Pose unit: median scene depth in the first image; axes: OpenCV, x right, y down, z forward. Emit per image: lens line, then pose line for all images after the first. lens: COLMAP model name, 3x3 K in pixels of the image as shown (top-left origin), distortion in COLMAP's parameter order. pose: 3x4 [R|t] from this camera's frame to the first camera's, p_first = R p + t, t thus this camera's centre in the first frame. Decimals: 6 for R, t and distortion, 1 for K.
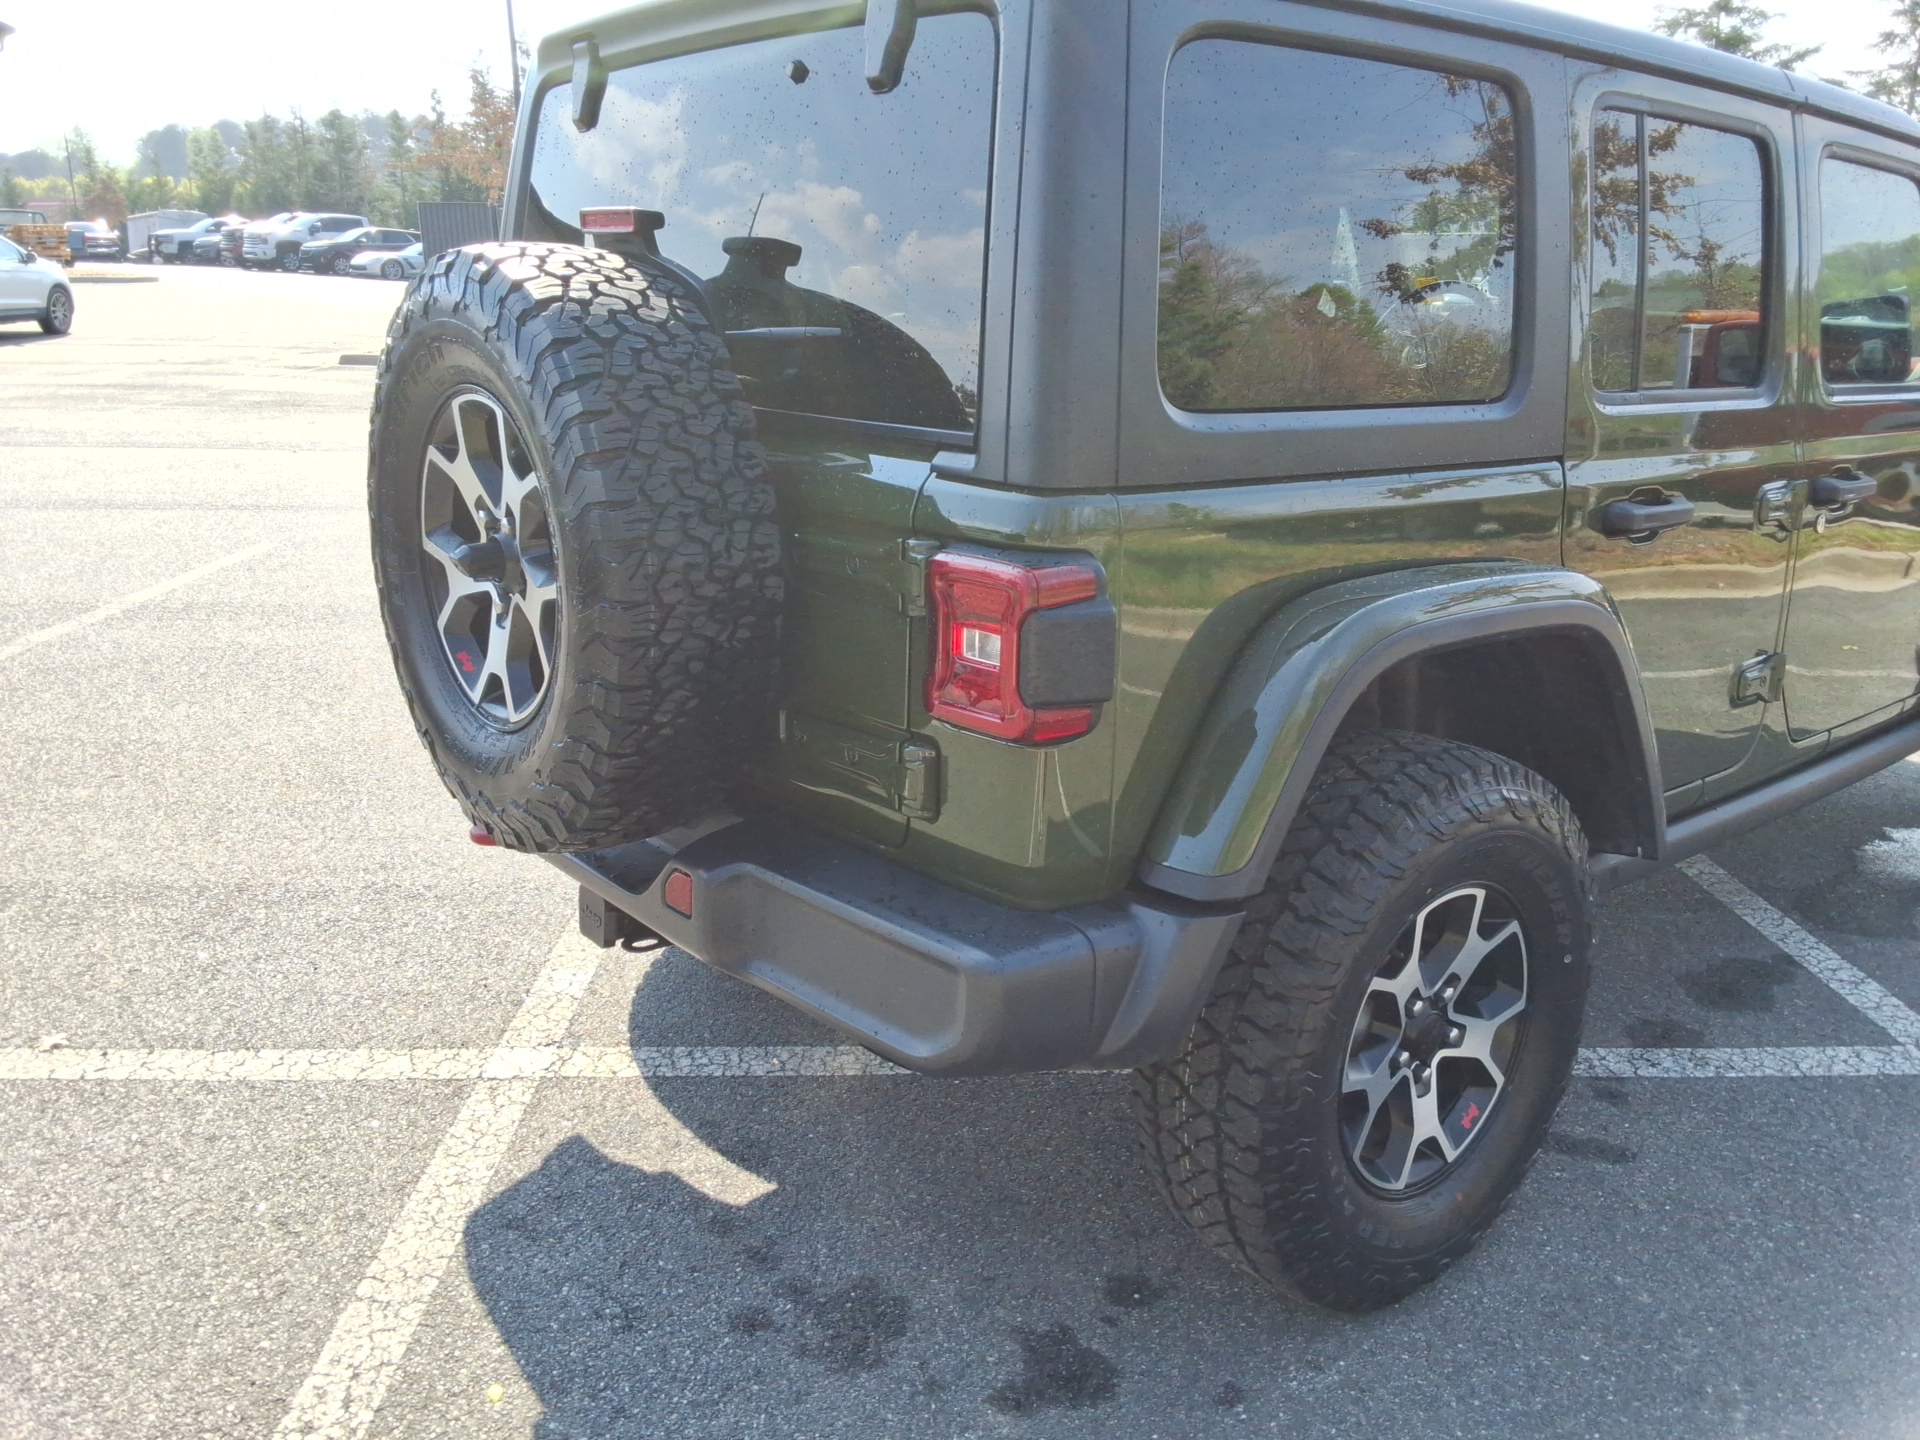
lens RADIAL K [[1543.3, 0, 965.6], [0, 1543.3, 698.4], [0, 0, 1]] dist [0.107616, -0.164787]
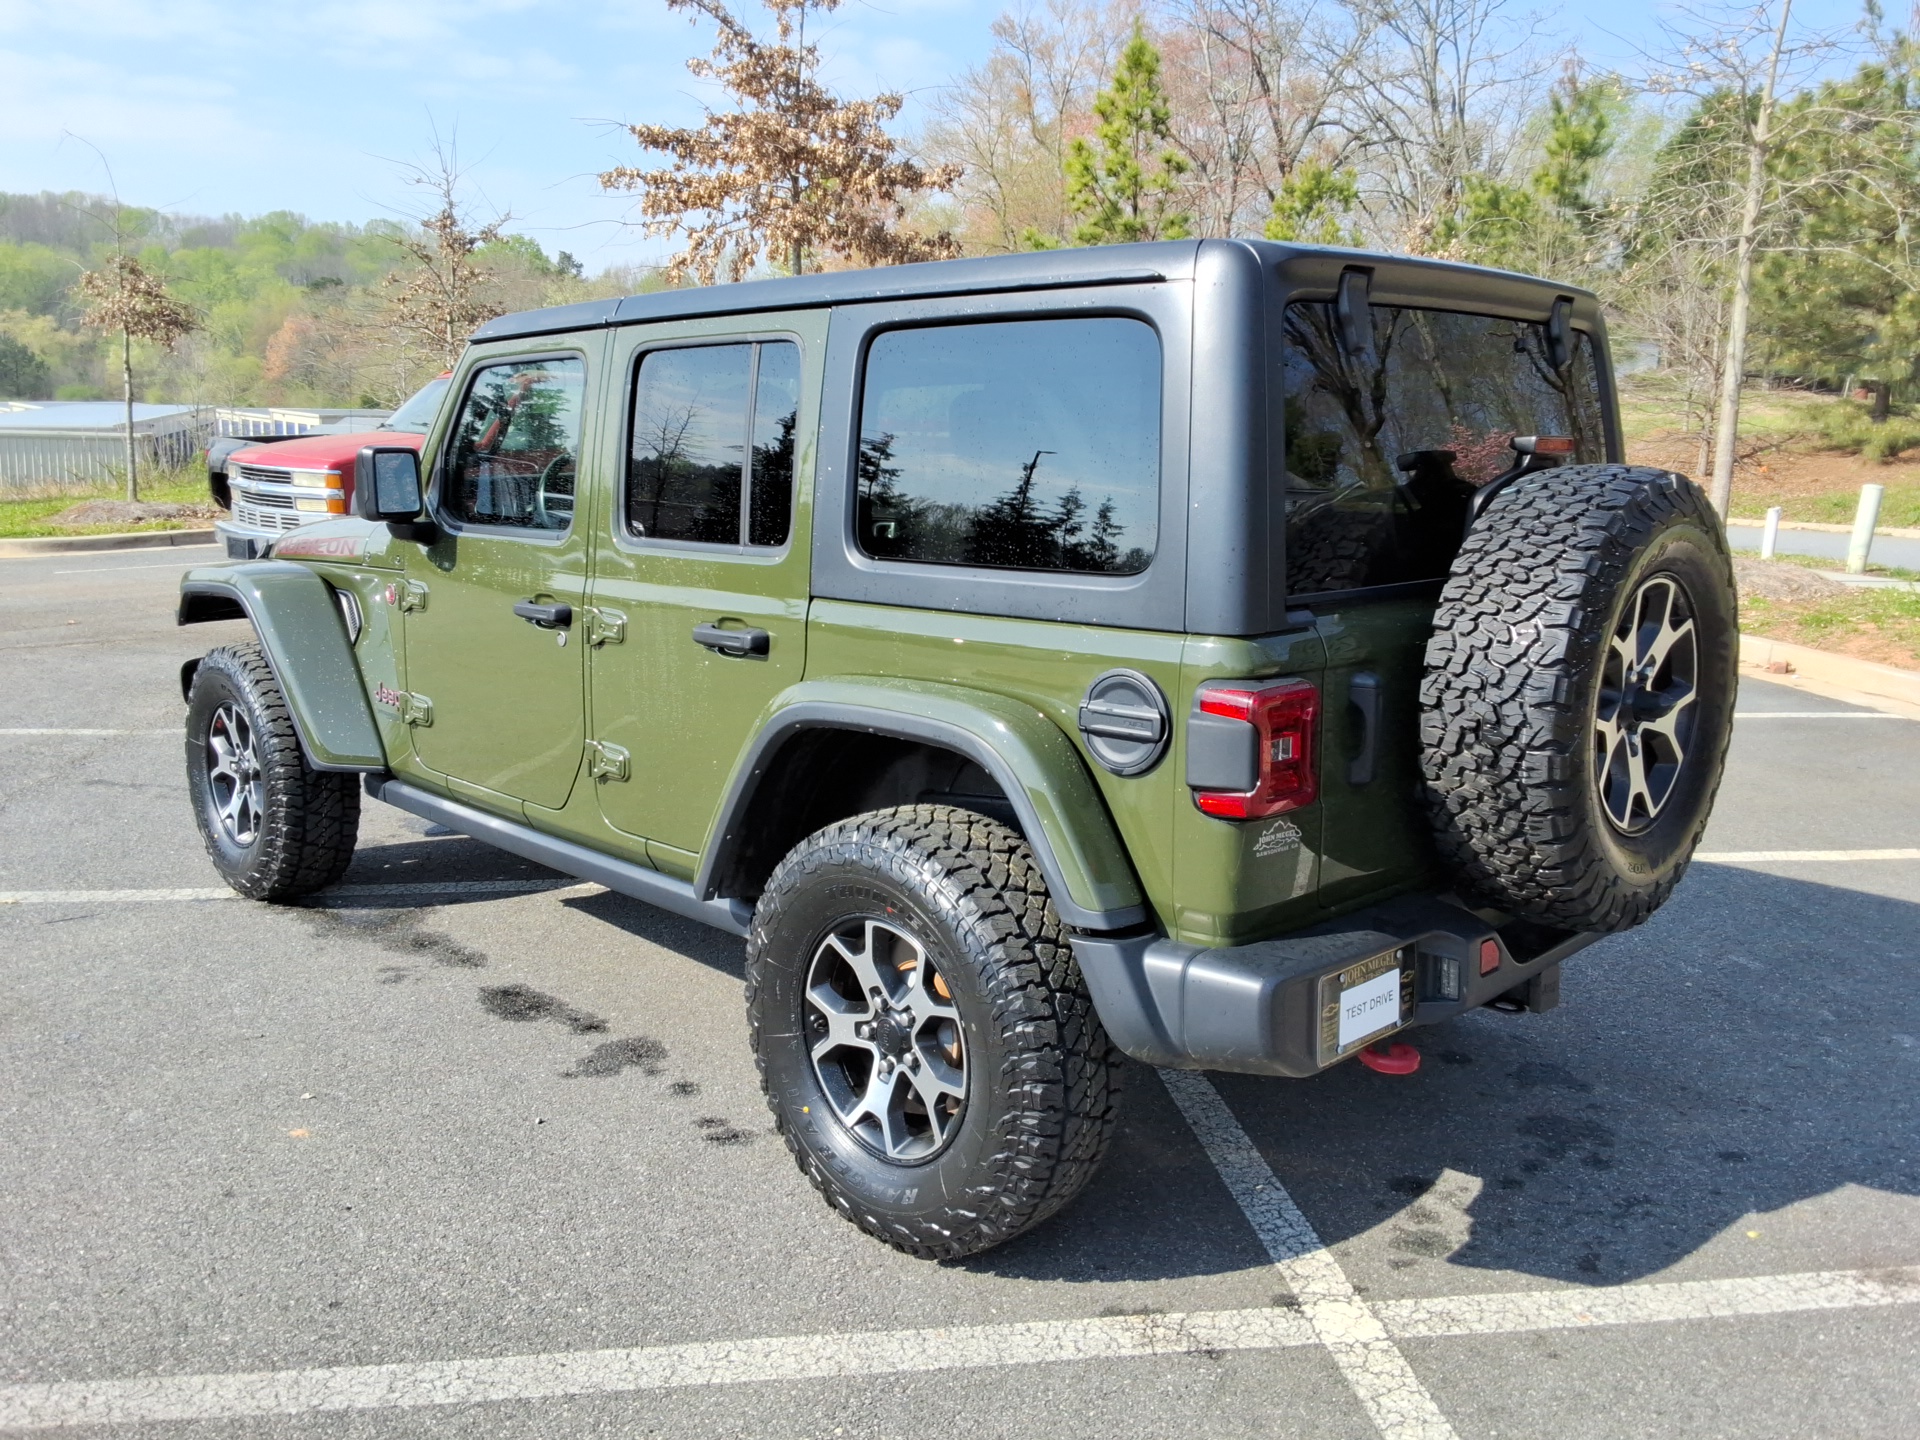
lens RADIAL K [[1543.3, 0, 983.3], [0, 1543.3, 695.6], [0, 0, 1]] dist [0.107616, -0.164787]
pose [[-0.115422, -0.187087, 0.975539, -1.311683], [0.240949, 0.947498, 0.210218, -0.435750], [-0.963650, 0.259319, -0.064283, 1.400911]]
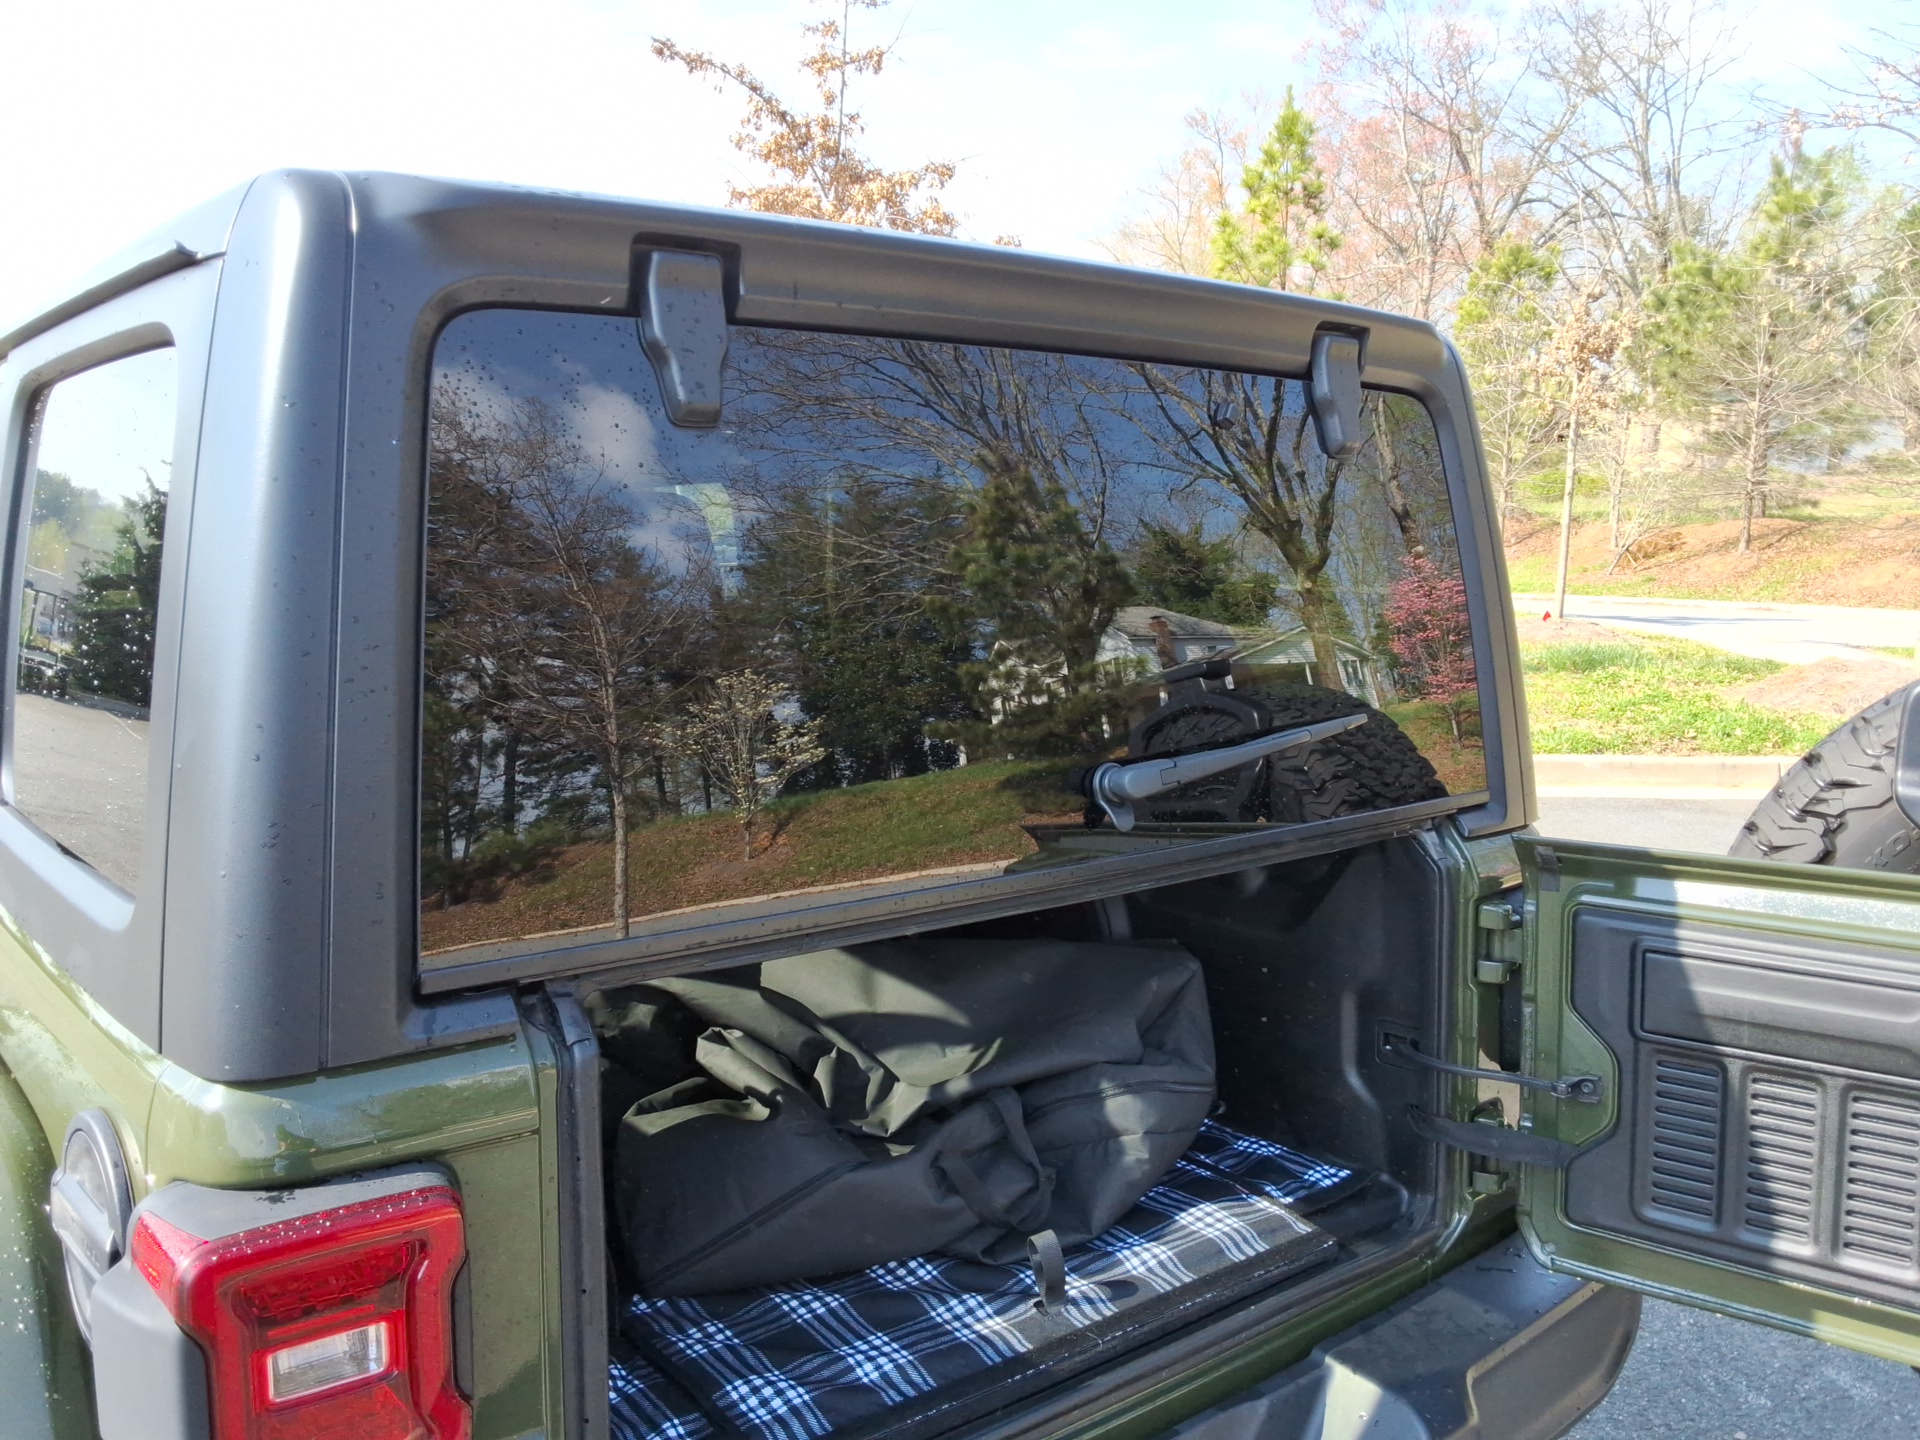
lens RADIAL K [[1543.3, 0, 984.5], [0, 1543.3, 704.3], [0, 0, 1]] dist [0.107616, -0.164787]
pose [[0.013966, -0.137475, 0.990407, -0.758018], [0.253372, 0.958662, 0.129496, -0.325007], [-0.967268, 0.249133, 0.048221, 0.928398]]
